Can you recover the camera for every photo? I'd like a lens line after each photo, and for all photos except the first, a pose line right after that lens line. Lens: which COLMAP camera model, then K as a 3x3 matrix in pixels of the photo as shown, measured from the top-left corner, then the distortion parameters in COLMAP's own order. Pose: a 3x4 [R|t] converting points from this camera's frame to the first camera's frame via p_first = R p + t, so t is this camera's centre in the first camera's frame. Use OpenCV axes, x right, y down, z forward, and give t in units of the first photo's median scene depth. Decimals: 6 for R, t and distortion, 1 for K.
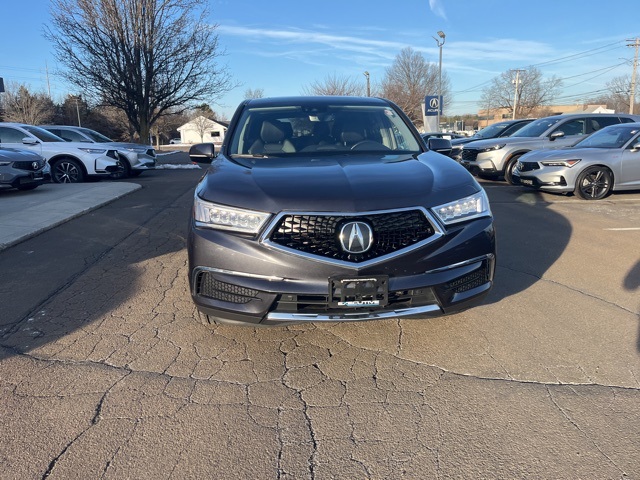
lens RADIAL K [[481.4, 0, 319.5], [0, 481.4, 239.6], [0, 0, 1]] dist [0.076668, -0.095450]
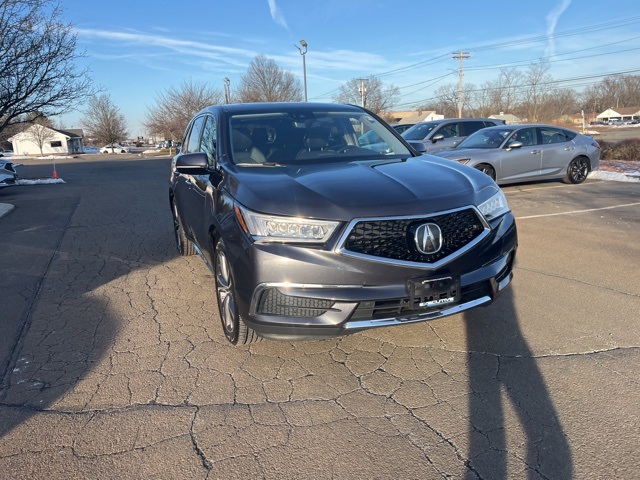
lens RADIAL K [[481.4, 0, 319.1], [0, 481.4, 242.0], [0, 0, 1]] dist [0.076668, -0.095450]
pose [[0.957522, -0.080728, 0.276830, -0.111187], [0.082832, 0.996555, 0.004106, -0.005380], [-0.276208, 0.018999, 0.960910, 0.018459]]
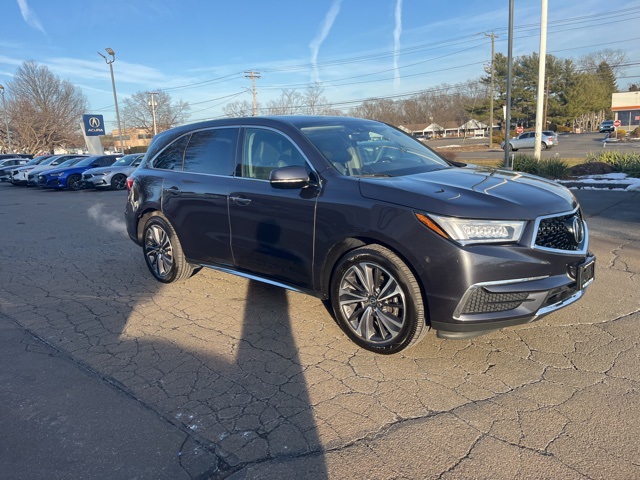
lens RADIAL K [[481.4, 0, 318.2], [0, 481.4, 240.2], [0, 0, 1]] dist [0.076668, -0.095450]
pose [[0.754612, -0.144415, 0.640082, -0.312134], [0.168936, 0.985355, 0.023151, -0.030724], [-0.634051, 0.090663, 0.767958, 0.120103]]
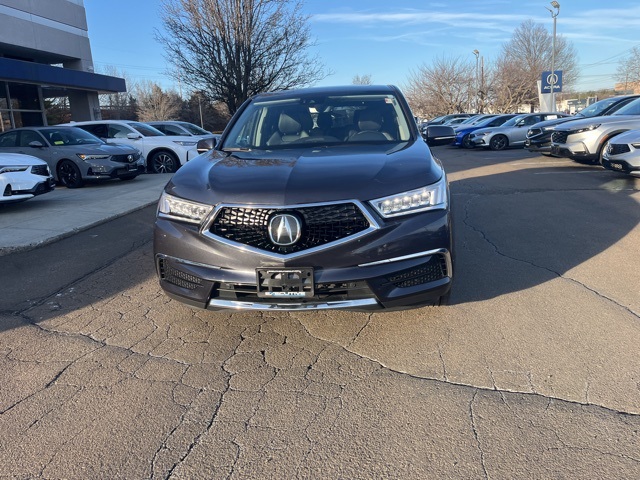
lens RADIAL K [[481.4, 0, 319.9], [0, 481.4, 233.5], [0, 0, 1]] dist [0.076668, -0.095450]
pose [[0.974152, 0.017459, -0.225217, 0.097638], [-0.013862, 0.999750, 0.017544, -0.004004], [0.225467, -0.013969, 0.974151, 0.005065]]
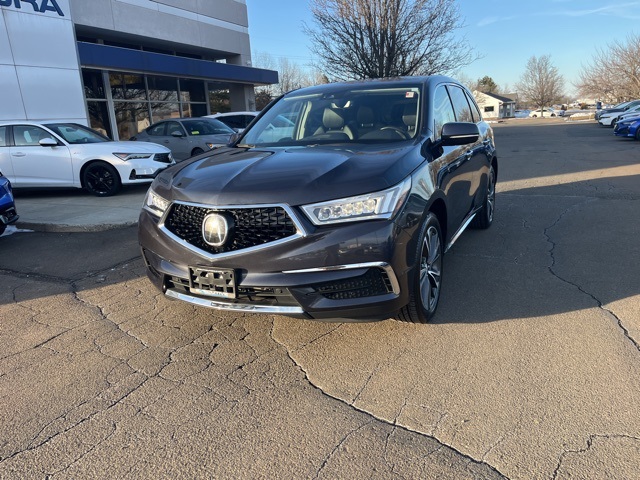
lens RADIAL K [[481.4, 0, 321.3], [0, 481.4, 243.0], [0, 0, 1]] dist [0.076668, -0.095450]
pose [[0.849637, 0.102259, -0.517358, 0.208339], [-0.074554, 0.994458, 0.074123, -0.018044], [0.522071, -0.024406, 0.852553, 0.059376]]
